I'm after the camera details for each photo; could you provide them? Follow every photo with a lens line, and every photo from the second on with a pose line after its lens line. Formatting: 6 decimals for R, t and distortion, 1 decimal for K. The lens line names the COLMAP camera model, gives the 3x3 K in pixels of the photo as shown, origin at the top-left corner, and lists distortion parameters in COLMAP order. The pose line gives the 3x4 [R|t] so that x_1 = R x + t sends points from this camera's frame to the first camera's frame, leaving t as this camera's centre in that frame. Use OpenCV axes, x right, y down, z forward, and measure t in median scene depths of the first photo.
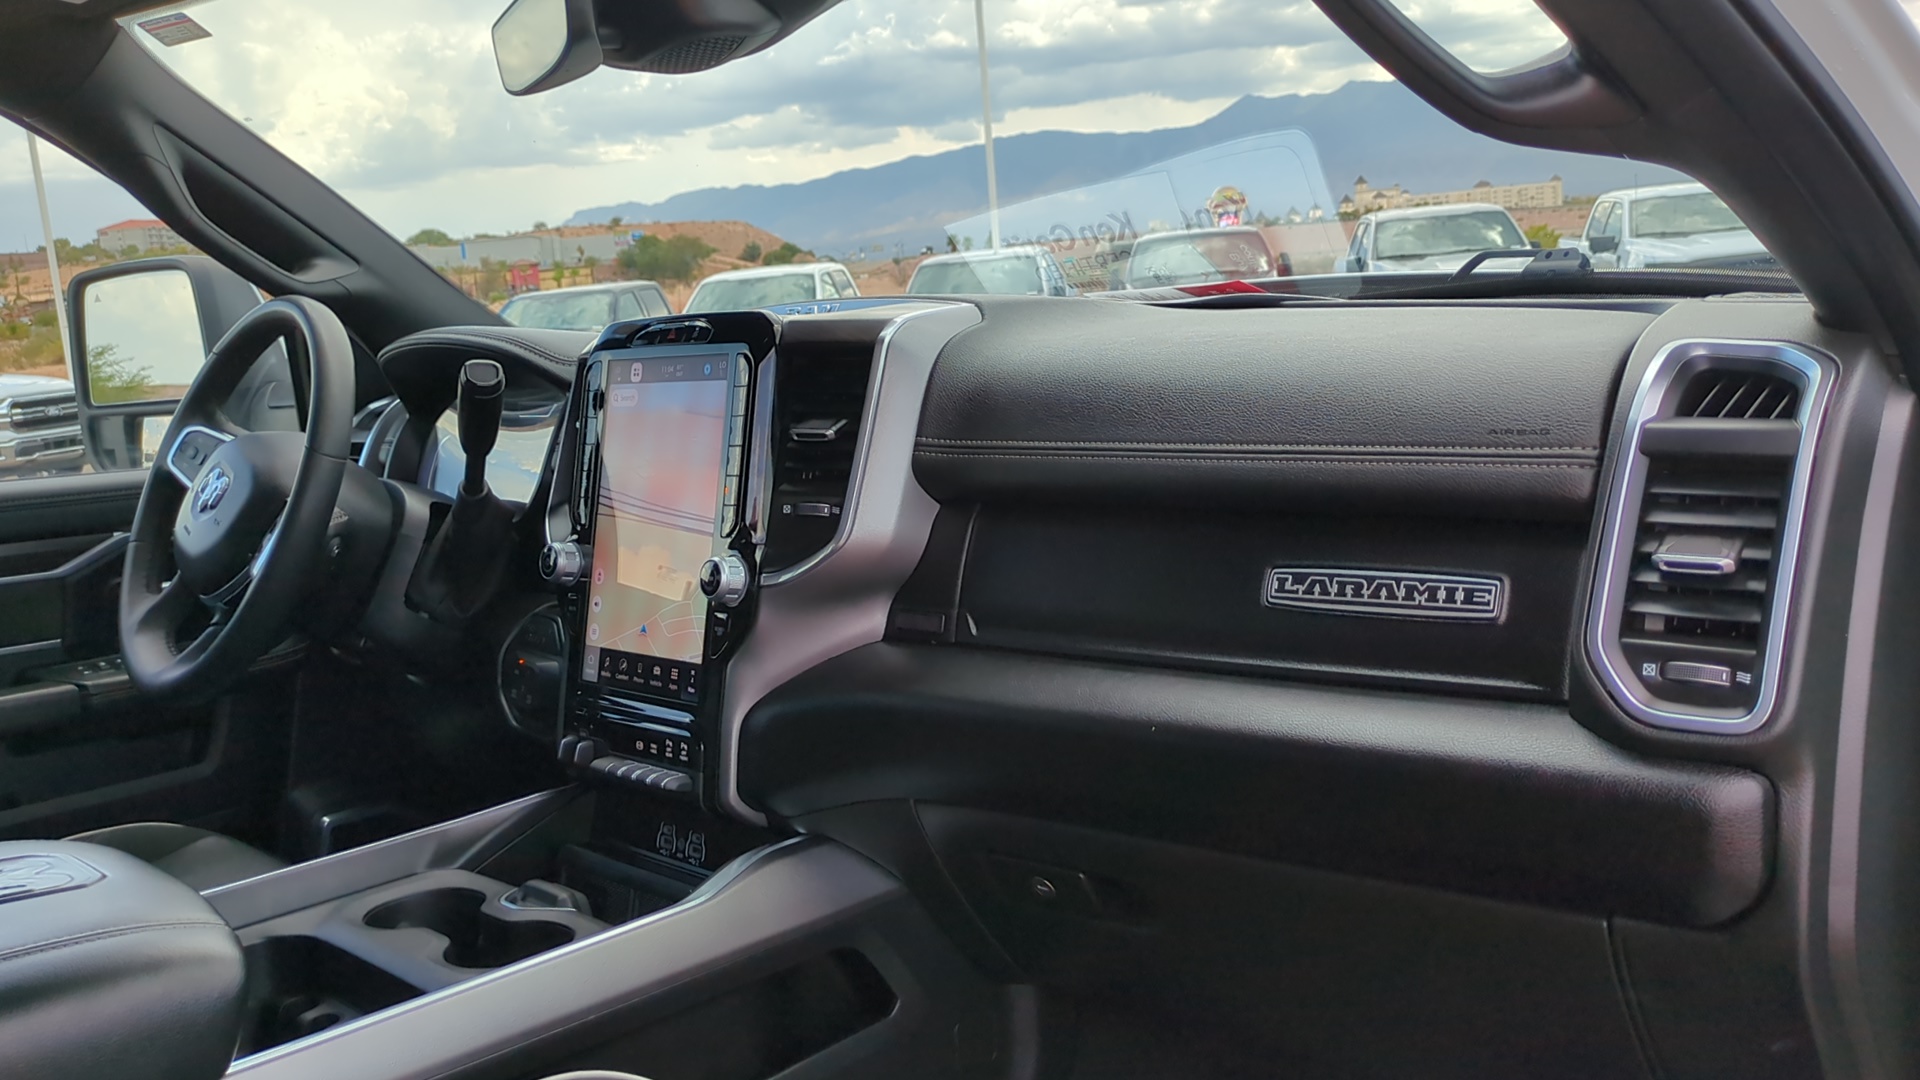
lens RADIAL K [[1676.7, 0, 980.5], [0, 1676.7, 537.1], [0, 0, 1]] dist [0.058057, -0.058165]
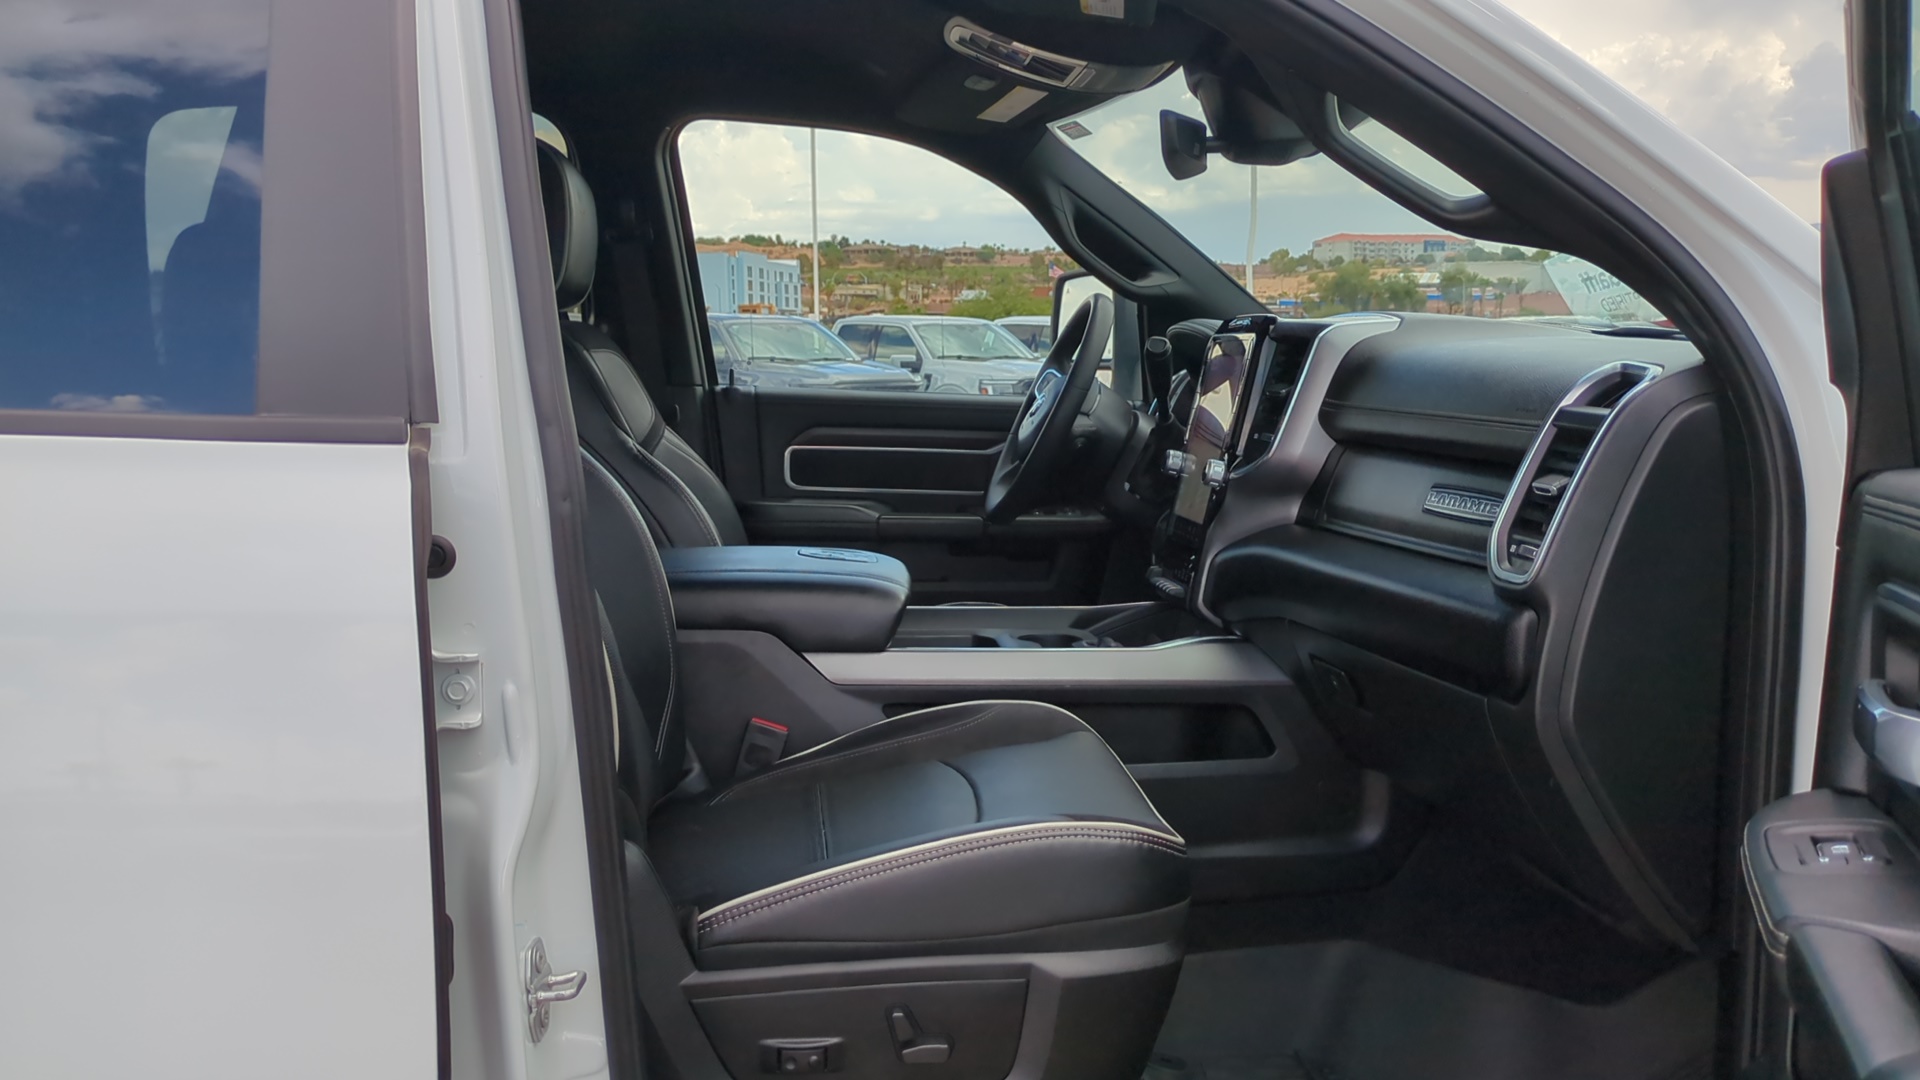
lens RADIAL K [[1696.0, 0, 963.0], [0, 1696.0, 605.3], [0, 0, 1]] dist [0.167488, 0.000378]
pose [[0.764260, 0.172614, -0.621379, 0.690582], [-0.157756, 0.984281, 0.079394, 0.055359], [0.625316, 0.037348, 0.779477, -0.450792]]
